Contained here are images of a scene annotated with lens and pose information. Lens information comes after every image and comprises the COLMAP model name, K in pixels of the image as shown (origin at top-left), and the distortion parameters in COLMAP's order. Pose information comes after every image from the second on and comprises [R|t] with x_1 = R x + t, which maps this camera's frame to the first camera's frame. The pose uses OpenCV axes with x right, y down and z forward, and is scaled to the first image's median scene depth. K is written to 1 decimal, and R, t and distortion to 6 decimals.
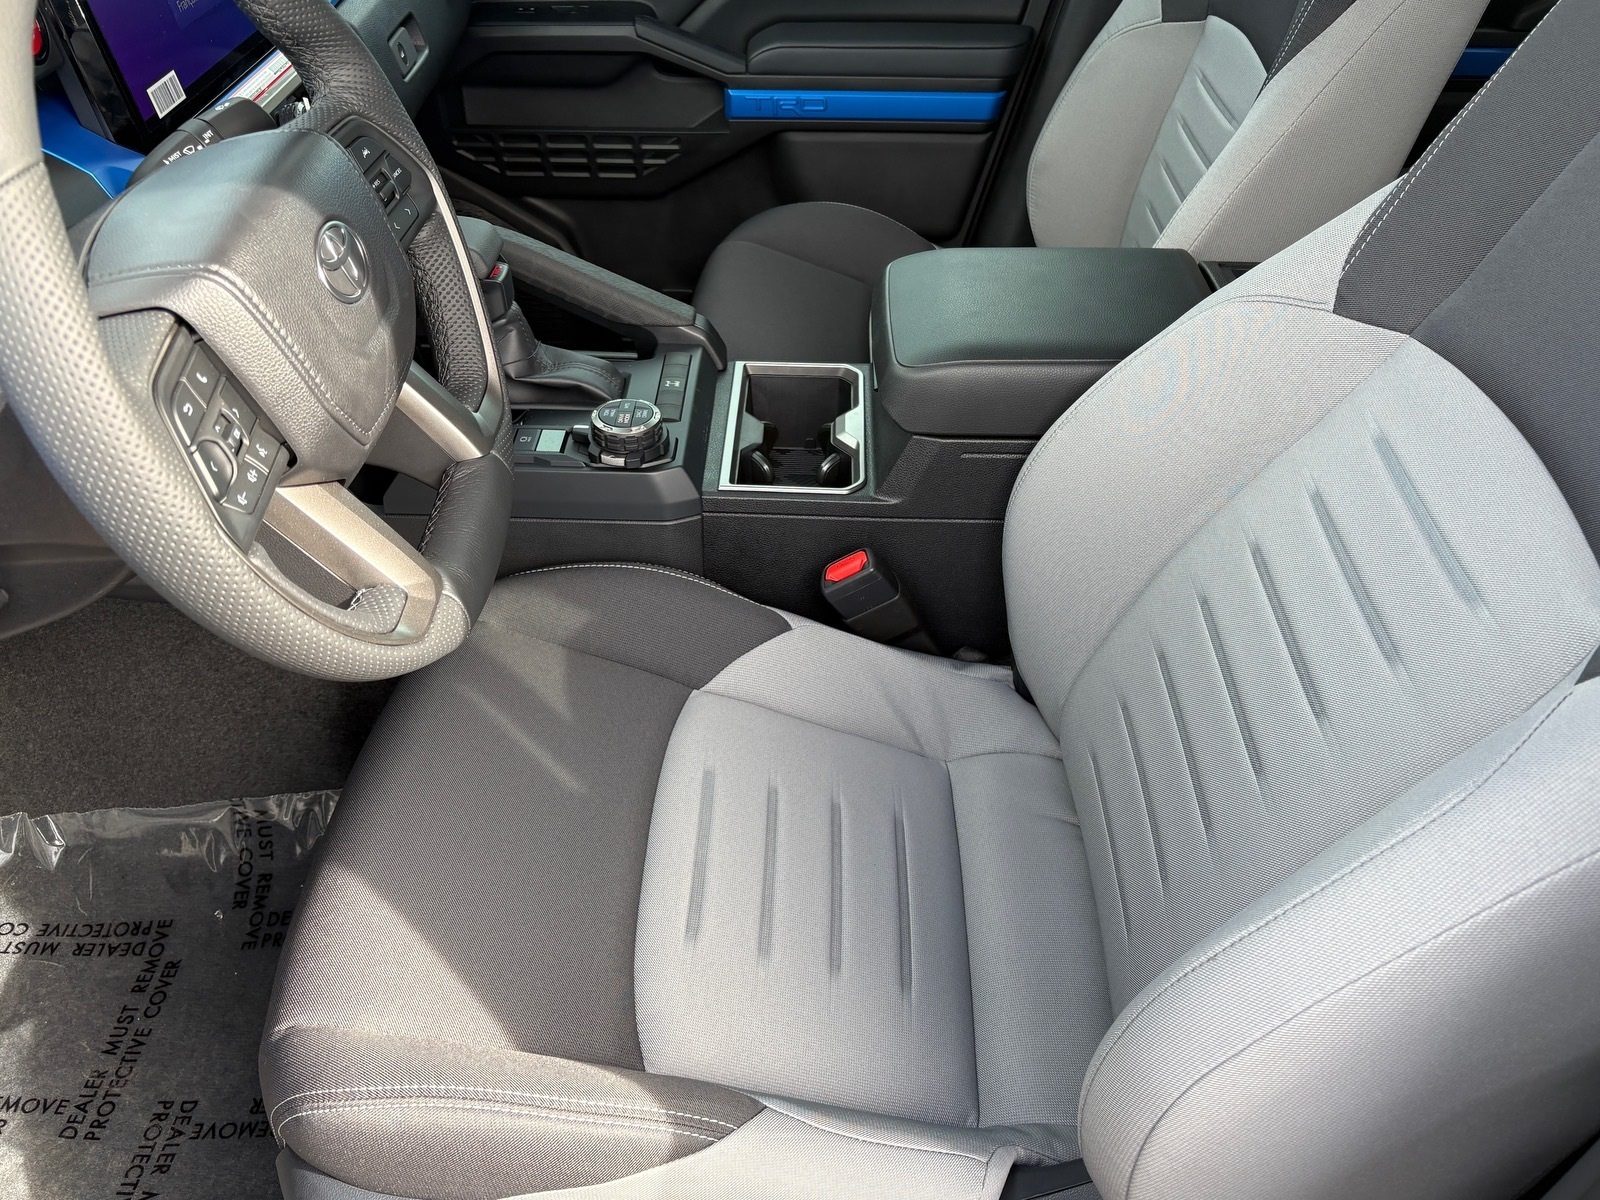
lens RADIAL K [[1356.8, 0, 800.0], [0, 1356.8, 600.0], [0, 0, 1]] dist [-0.001742, 0.014665]
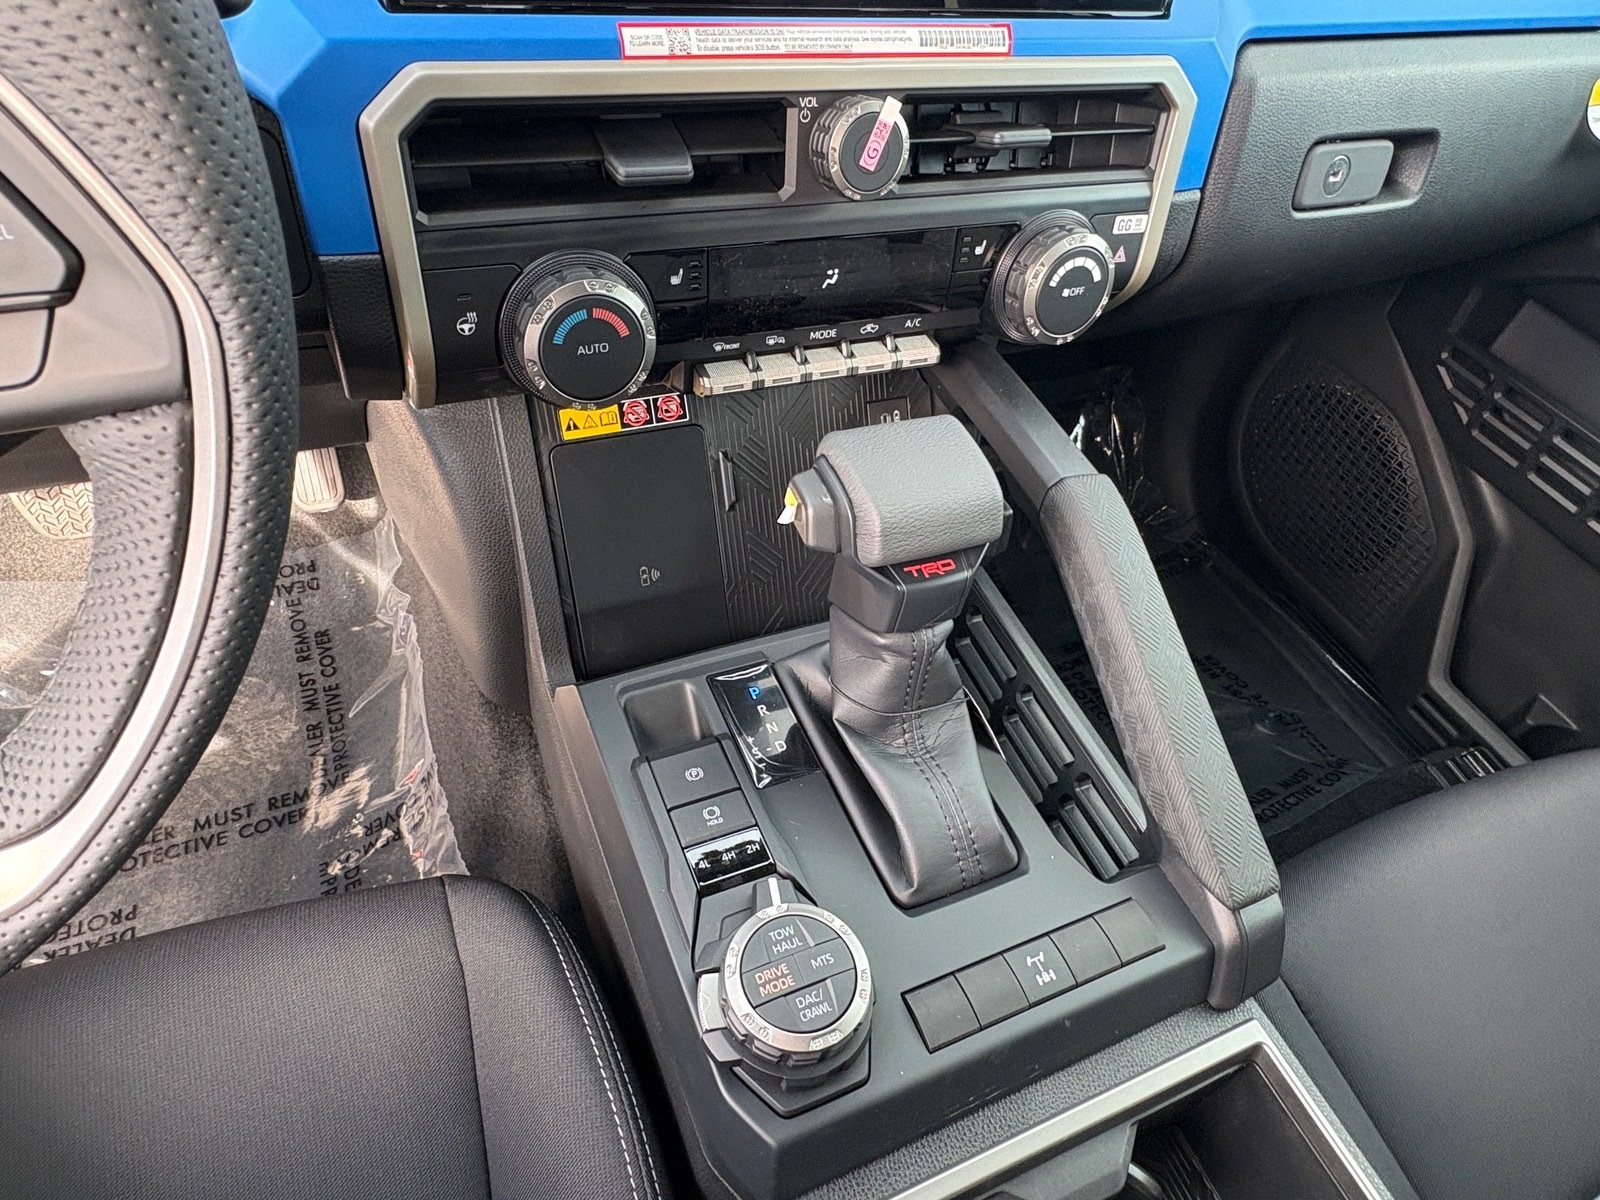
lens RADIAL K [[959.9, 0, 767.0], [0, 959.9, 597.8], [0, 0, 1]] dist [0.000920, -0.000882]
pose [[0.411322, 0.706414, -0.576016, -0.033366], [-0.652836, 0.669333, 0.354679, -0.326030], [0.636097, 0.230157, 0.736484, 0.708201]]
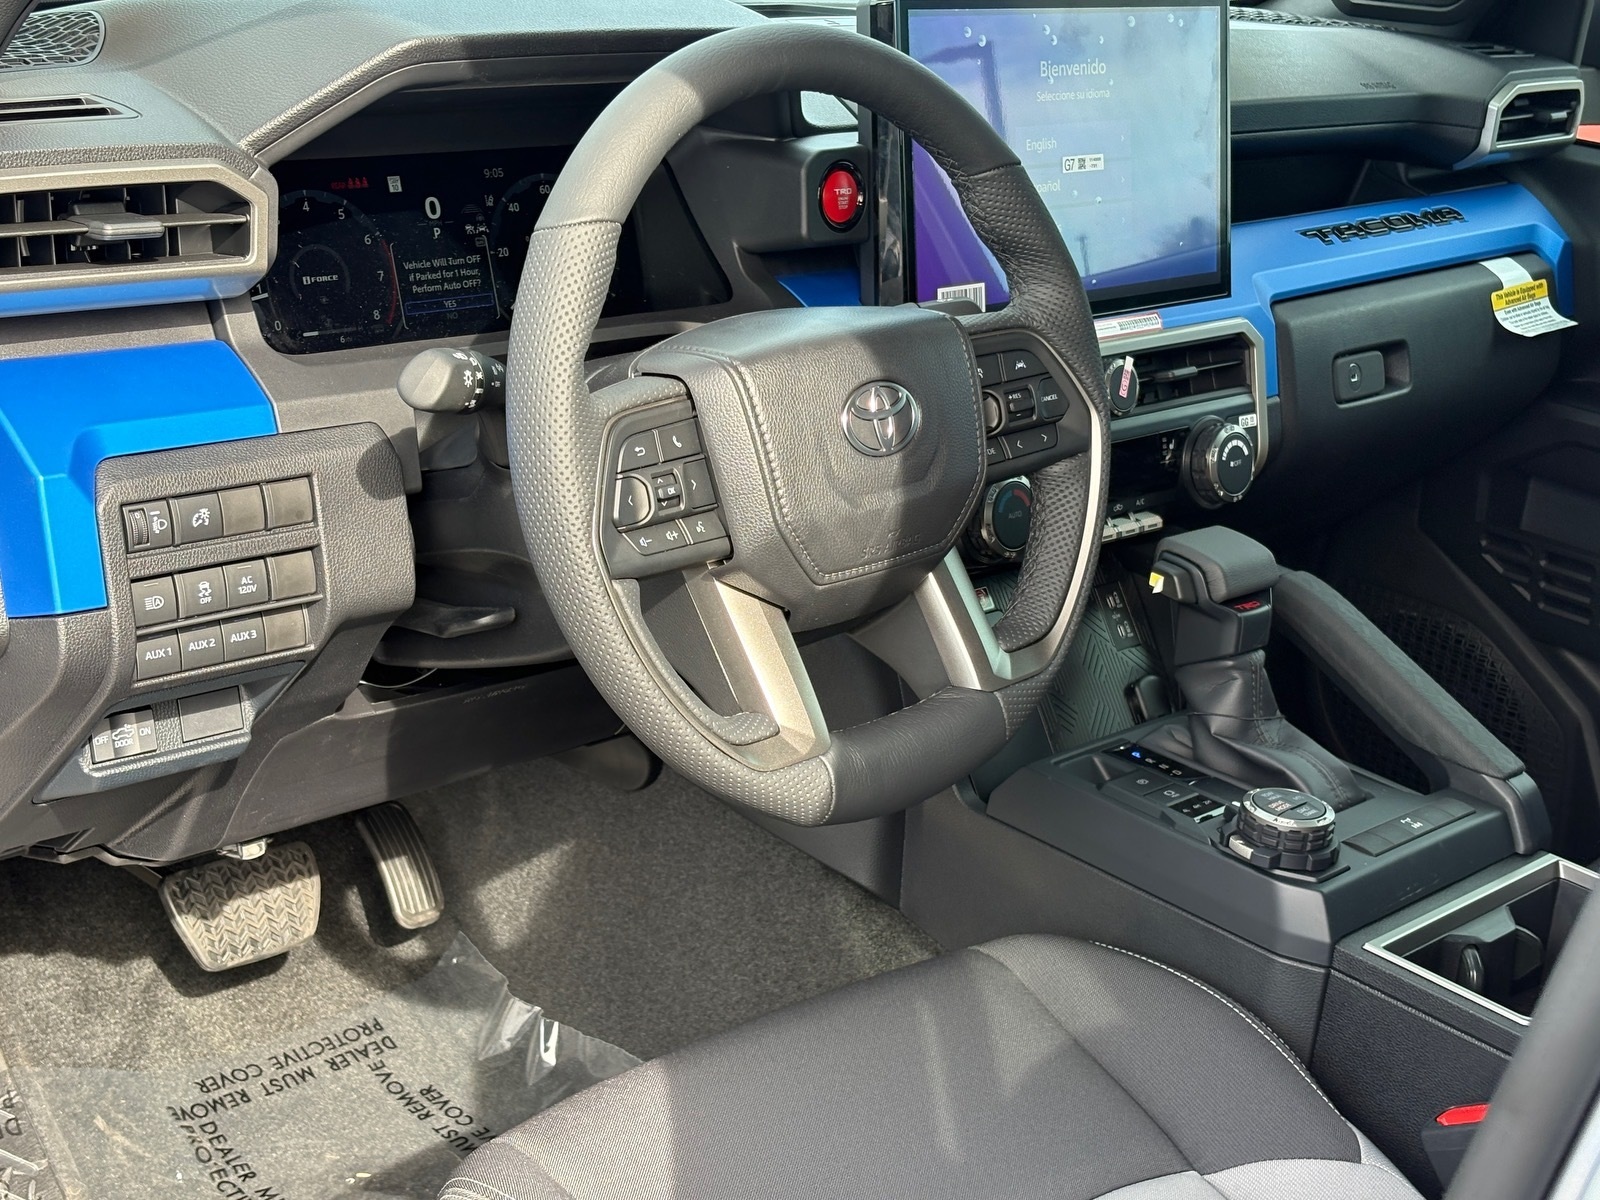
lens RADIAL K [[2354.1, 0, 800.0], [0, 2354.1, 600.0], [0, 0, 1]] dist [0.366983, -1.859059]
pose [[0.719063, 0.289510, -0.631769, 0.477735], [-0.488902, 0.856819, -0.163816, 0.115313], [0.493885, 0.426667, 0.757649, -0.194314]]
